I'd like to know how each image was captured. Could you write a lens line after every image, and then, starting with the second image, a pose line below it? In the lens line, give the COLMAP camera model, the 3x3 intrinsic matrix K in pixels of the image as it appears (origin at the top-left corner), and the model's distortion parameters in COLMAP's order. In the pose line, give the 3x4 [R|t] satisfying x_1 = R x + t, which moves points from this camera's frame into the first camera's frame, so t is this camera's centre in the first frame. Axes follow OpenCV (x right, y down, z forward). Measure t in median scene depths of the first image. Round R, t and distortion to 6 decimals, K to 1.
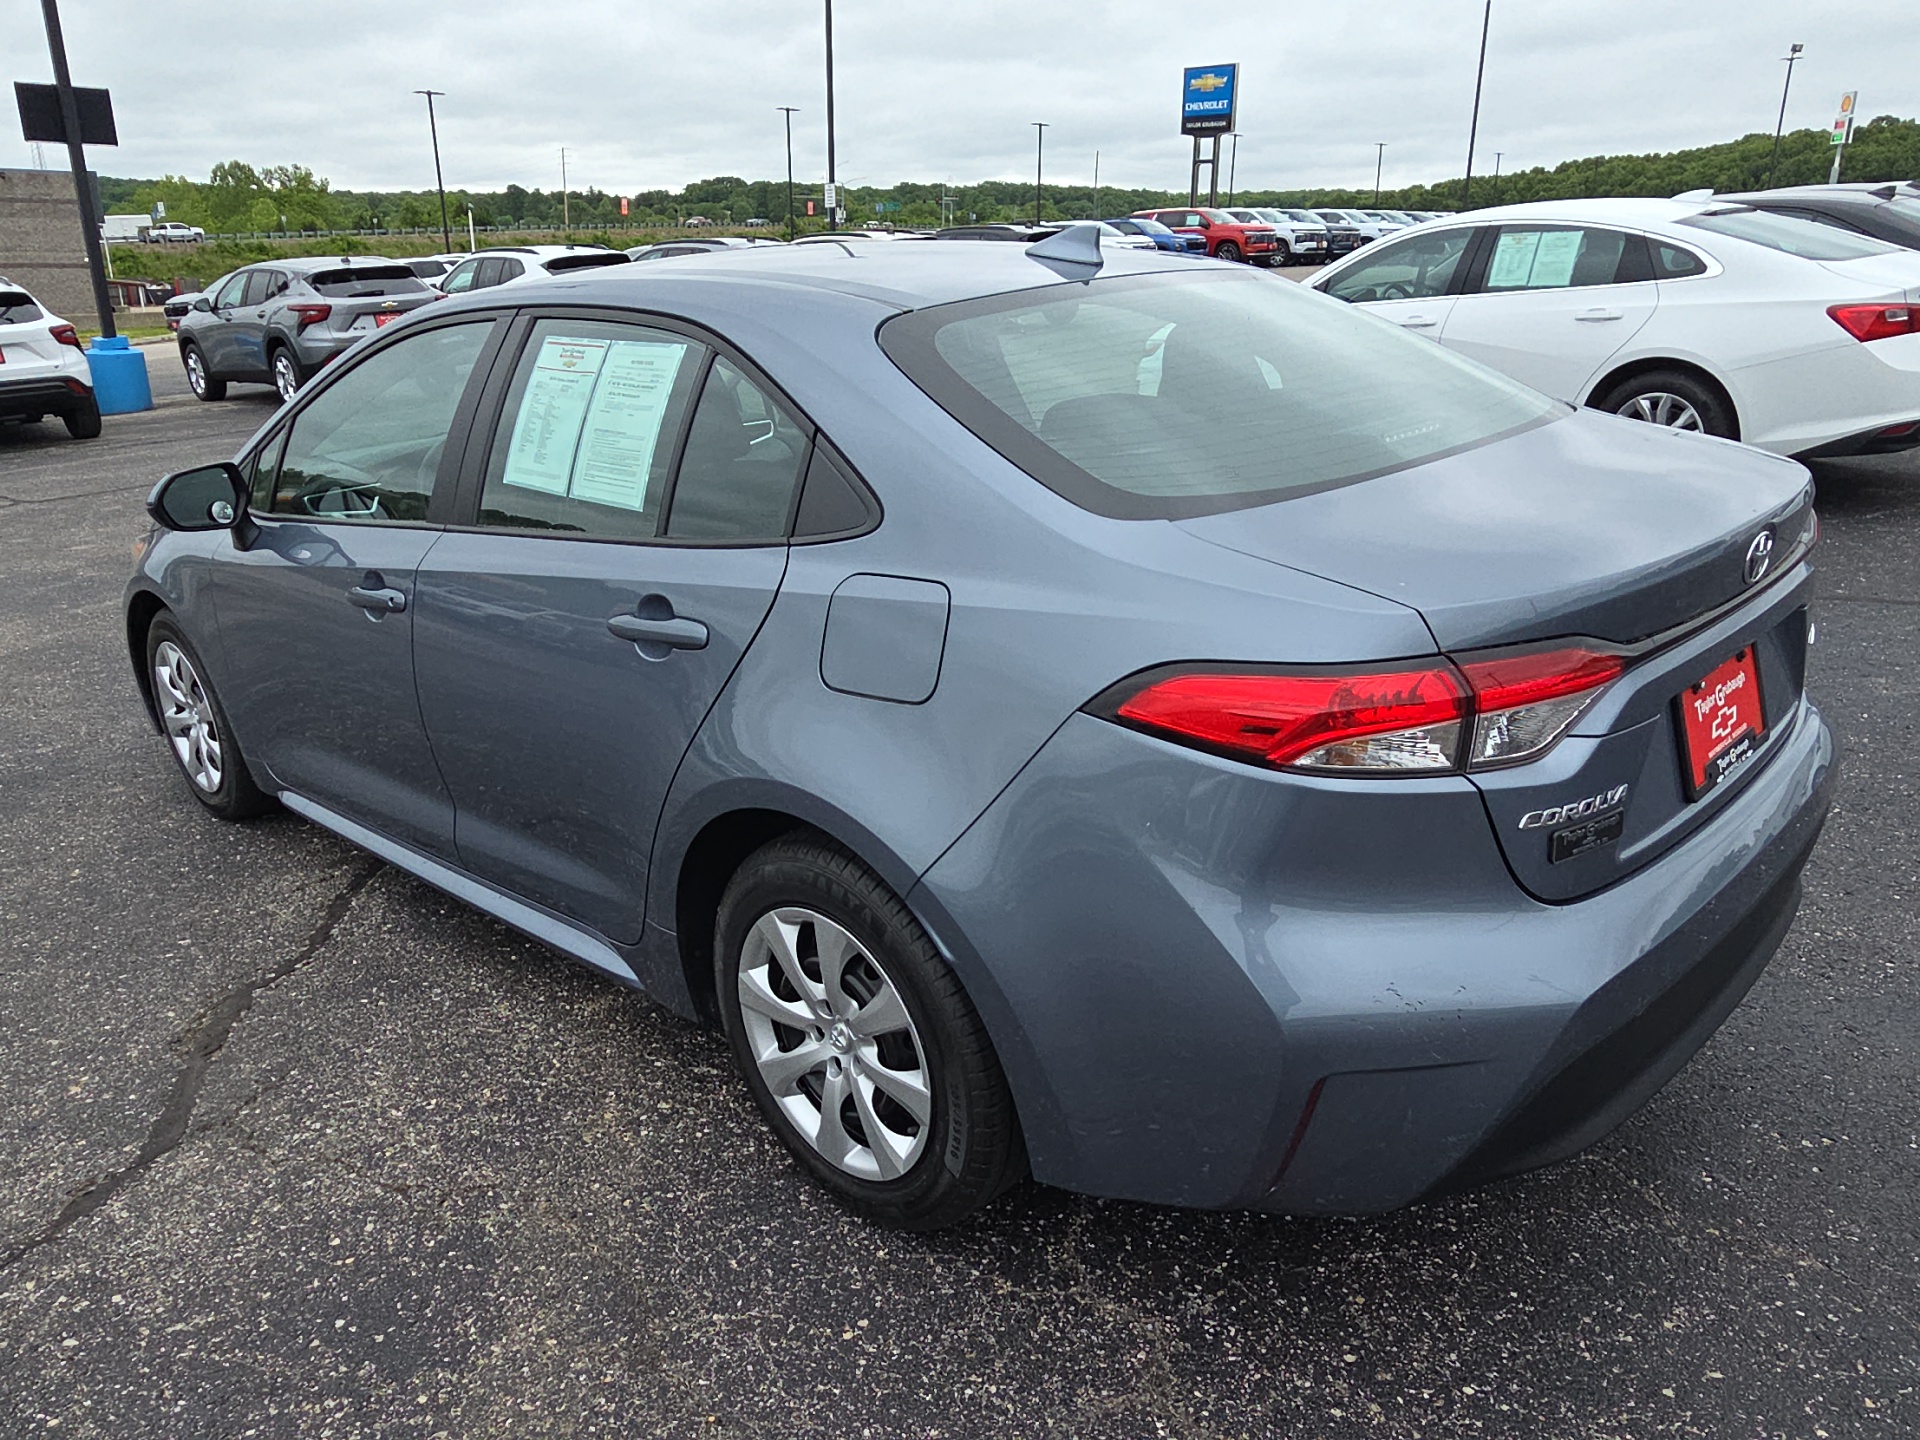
lens RADIAL K [[1416.5, 0, 960.0], [0, 1416.5, 720.0], [0, 0, 1]] dist [0.007972, -0.001783]
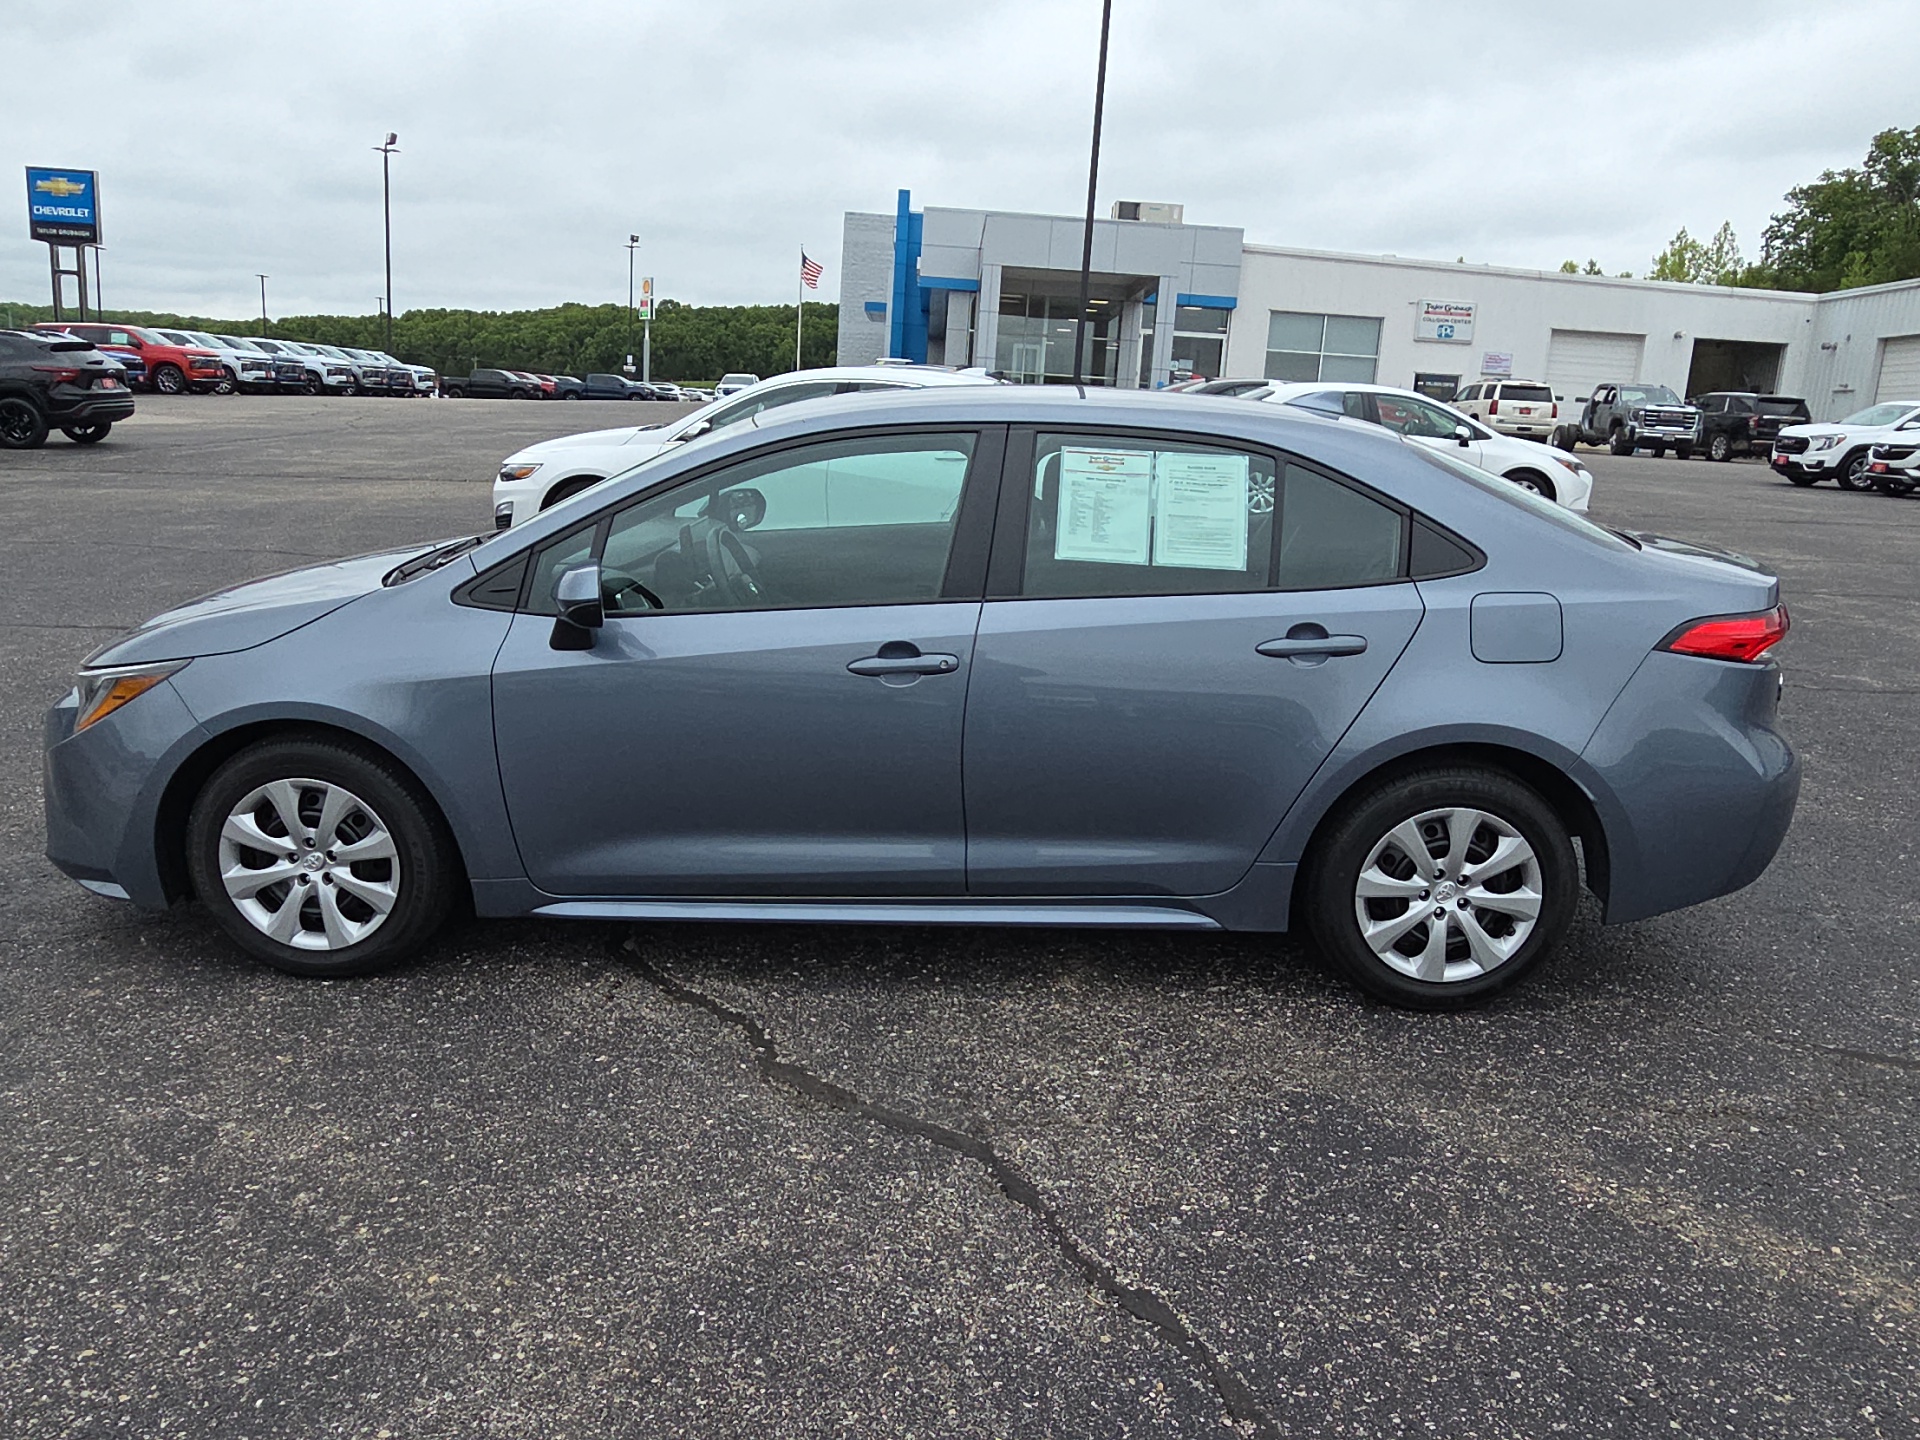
lens RADIAL K [[1416.5, 0, 960.0], [0, 1416.5, 720.0], [0, 0, 1]] dist [0.007972, -0.001783]
pose [[0.732841, -0.096756, 0.673485, -0.476444], [0.158287, 0.986923, -0.030451, -0.000383], [-0.661732, 0.128920, 0.738573, 0.053562]]
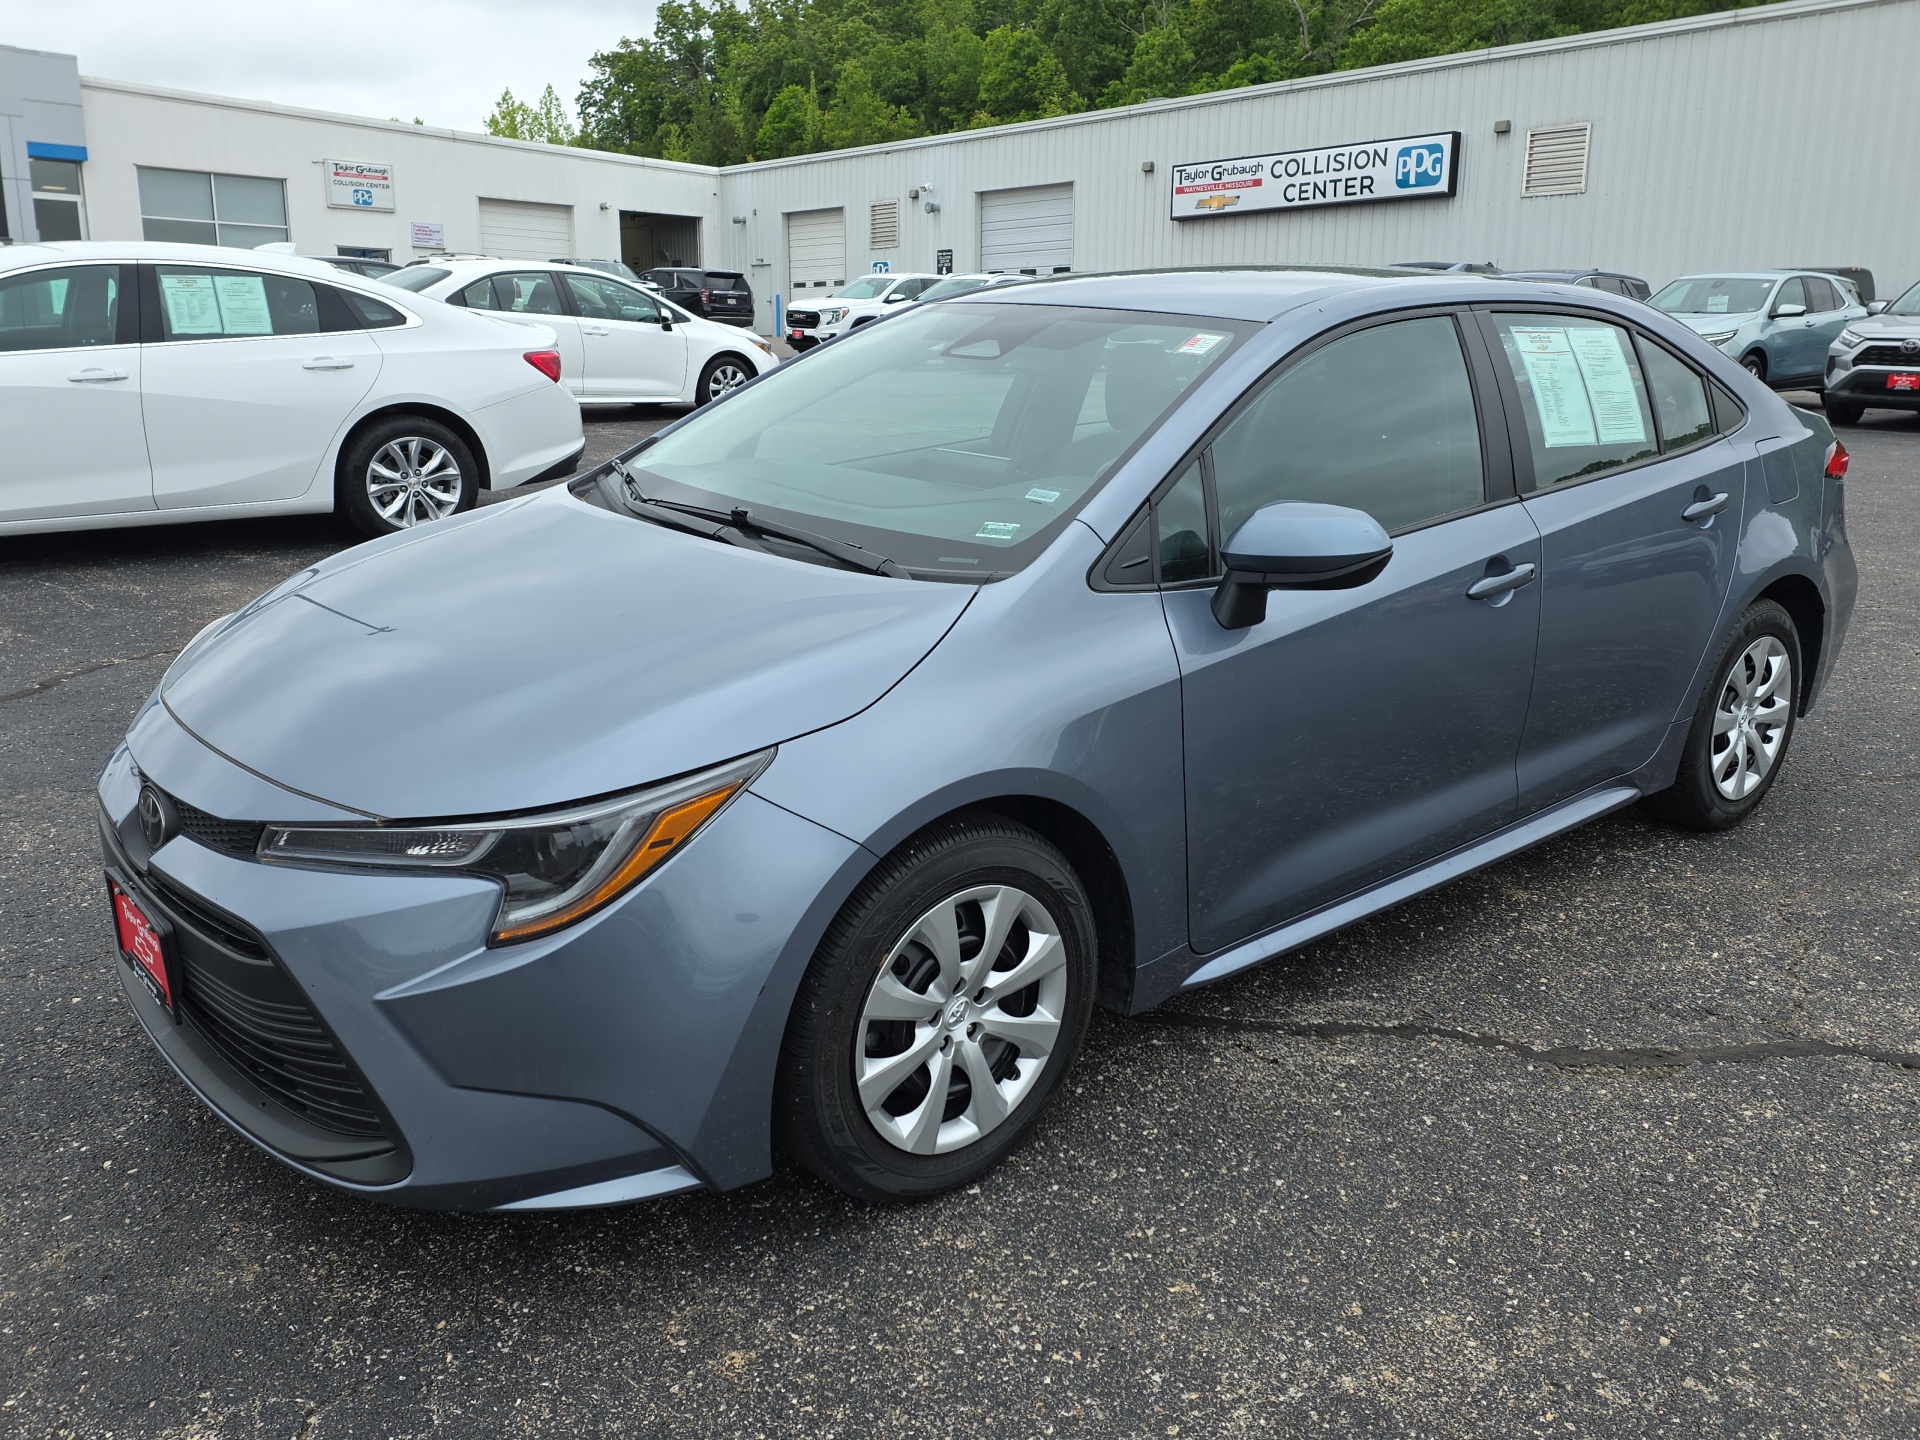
lens RADIAL K [[1585.7, 0, 961.6], [0, 1585.7, 689.2], [0, 0, 1]] dist [0.117567, -0.136768]
pose [[0.092675, -0.203535, 0.974672, -0.655030], [0.302935, 0.938243, 0.167124, -0.133714], [-0.948495, 0.279774, 0.148609, 0.502949]]
